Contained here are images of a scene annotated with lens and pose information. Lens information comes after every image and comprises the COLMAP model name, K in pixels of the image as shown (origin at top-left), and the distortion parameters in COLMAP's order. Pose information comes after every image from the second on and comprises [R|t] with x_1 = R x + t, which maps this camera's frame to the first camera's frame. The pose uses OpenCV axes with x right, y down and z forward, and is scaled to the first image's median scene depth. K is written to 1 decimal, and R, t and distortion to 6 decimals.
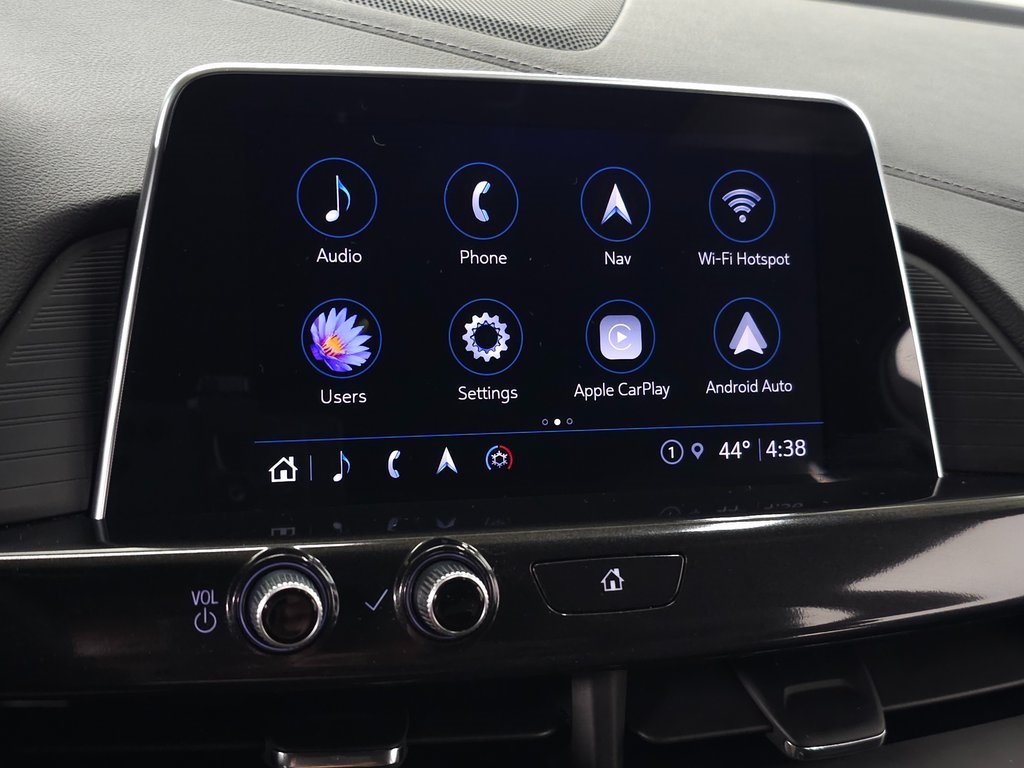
lens RADIAL K [[1274.6, 0, 519.9], [0, 1274.6, 385.3], [0, 0, 1]] dist [0.002502, 0.041218]
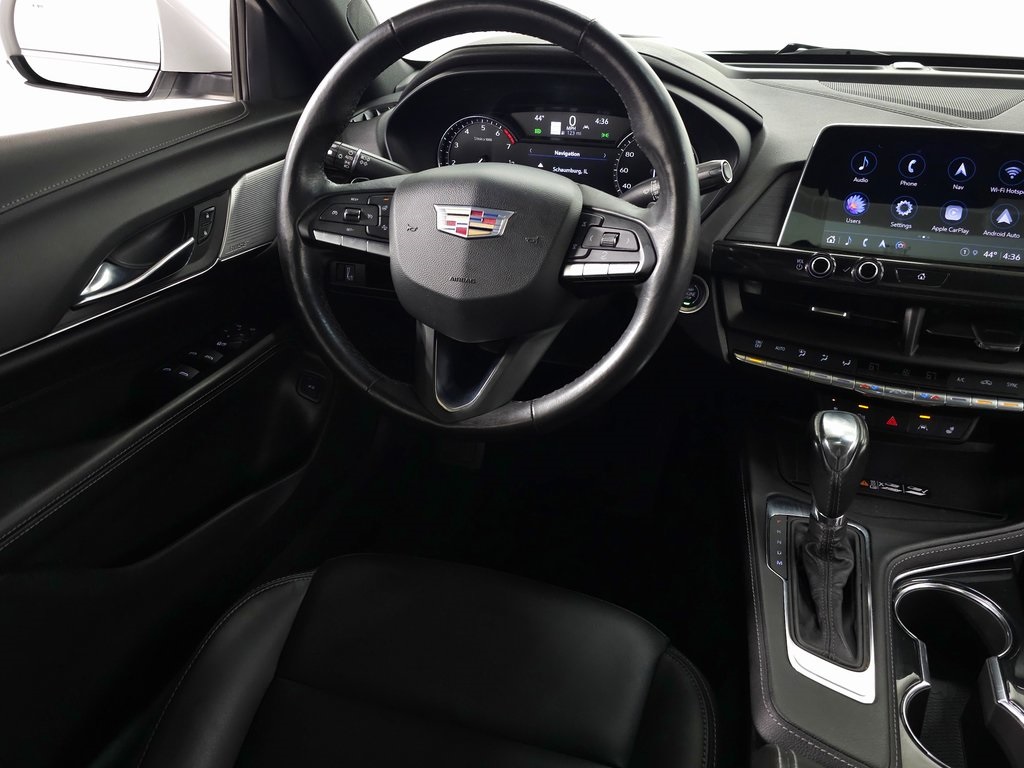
lens RADIAL K [[795.8, 0, 514.5], [0, 795.8, 377.4], [0, 0, 1]] dist [0.054474, -0.059186]
pose [[0.792882, 0.188613, -0.579451, 0.455705], [-0.158768, 0.981992, 0.102393, 0.334623], [0.588329, 0.010812, 0.808550, -1.246776]]
